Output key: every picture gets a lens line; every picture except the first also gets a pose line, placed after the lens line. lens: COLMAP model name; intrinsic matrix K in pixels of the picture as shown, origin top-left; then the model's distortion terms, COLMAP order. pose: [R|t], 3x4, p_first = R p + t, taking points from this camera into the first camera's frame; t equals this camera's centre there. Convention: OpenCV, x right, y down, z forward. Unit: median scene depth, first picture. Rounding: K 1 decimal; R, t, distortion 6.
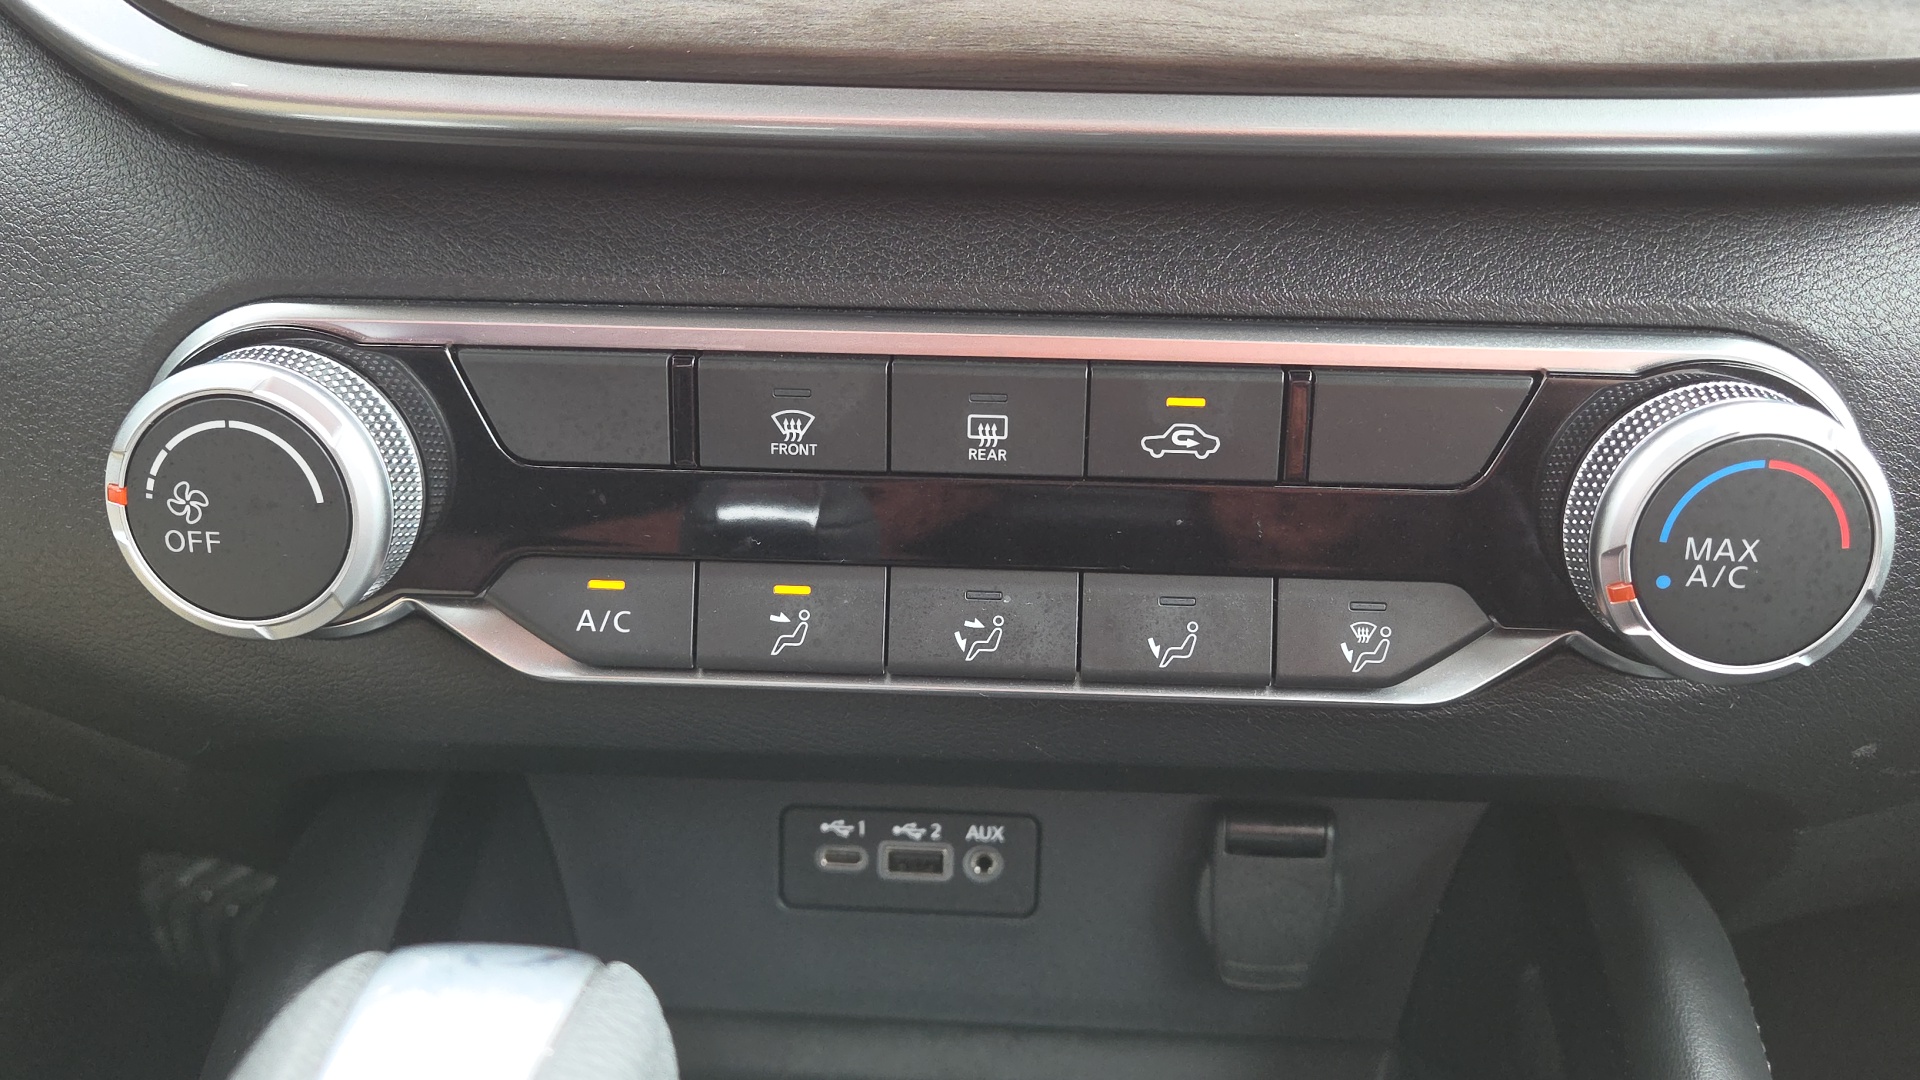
lens RADIAL K [[1626.3, 0, 960.0], [0, 1626.3, 540.0], [0, 0, 1]] dist [-0.017212, 0.005698]
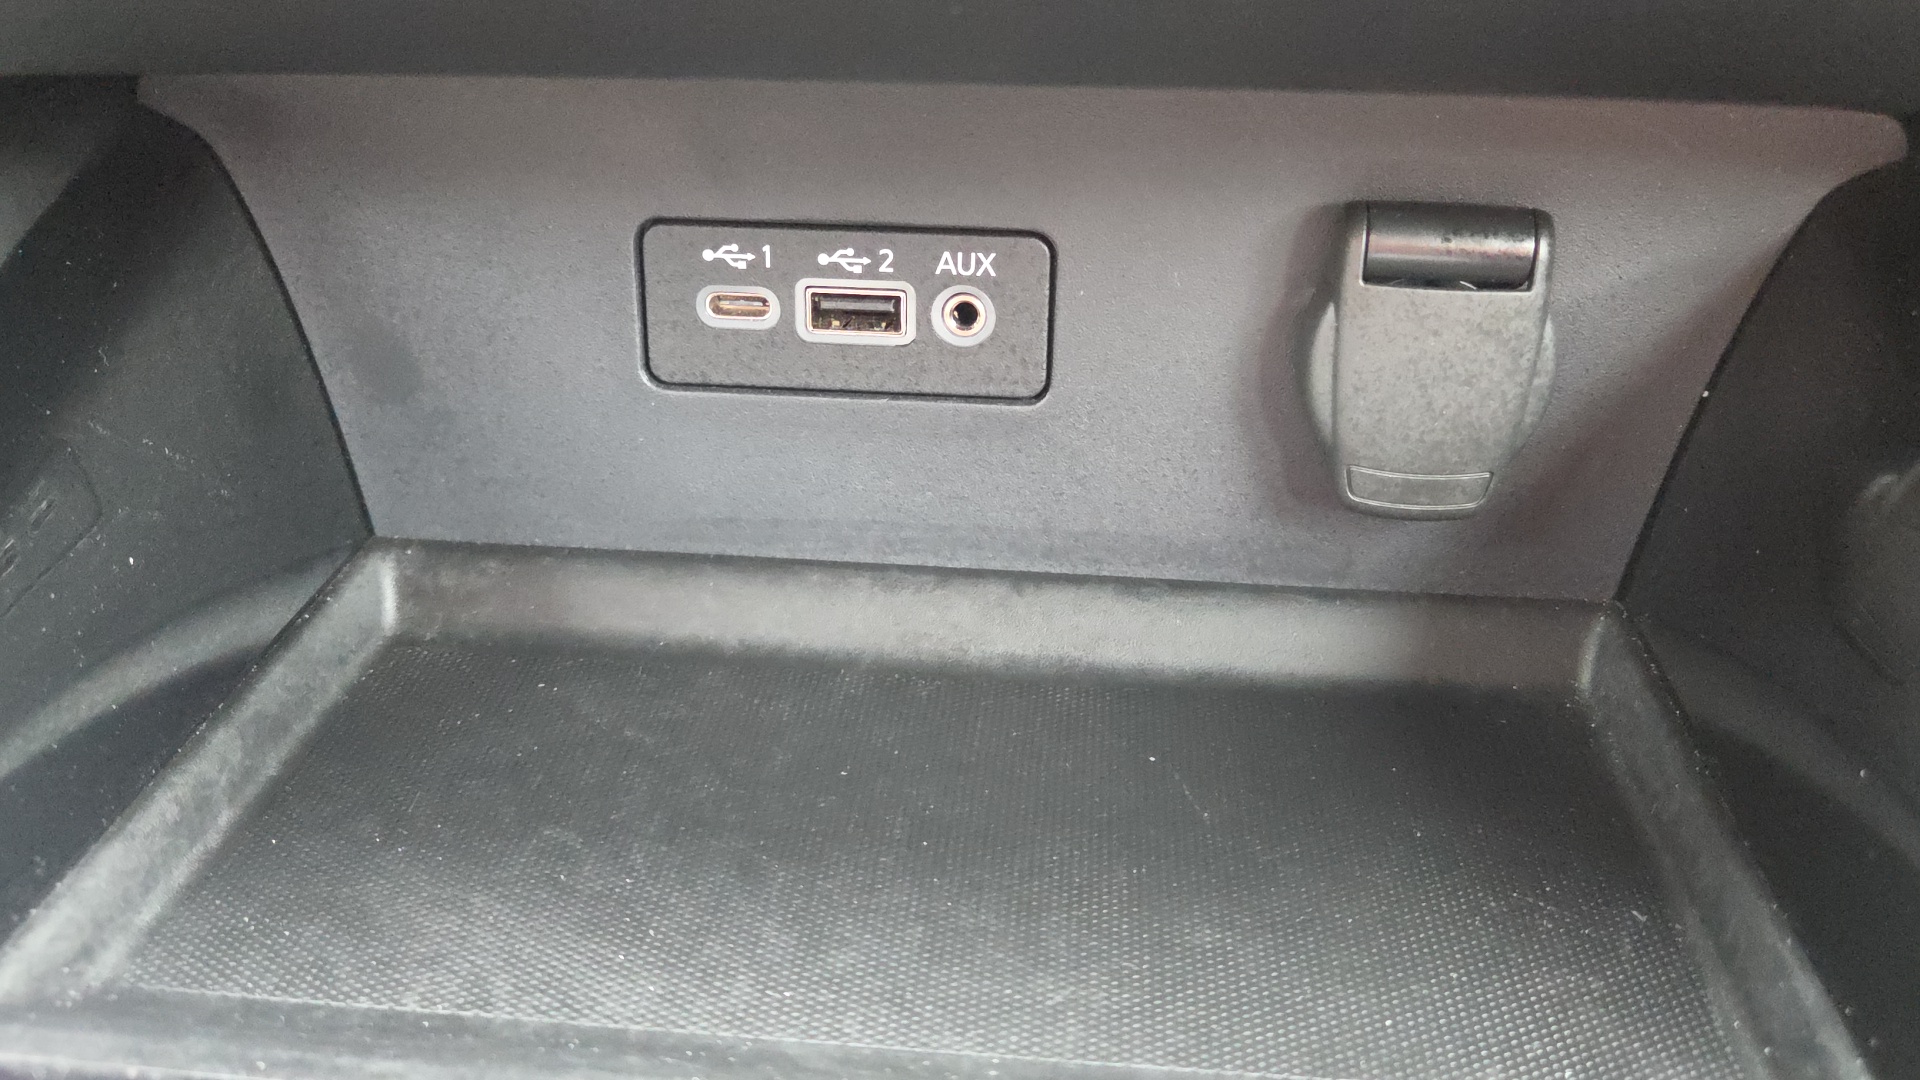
lens RADIAL K [[1626.3, 0, 960.0], [0, 1626.3, 540.0], [0, 0, 1]] dist [-0.017212, 0.005698]
pose [[0.998597, 0.008006, -0.052349, 0.046274], [0.002988, 0.978414, 0.206632, 0.155400], [0.052873, -0.206499, 0.977017, 0.376625]]
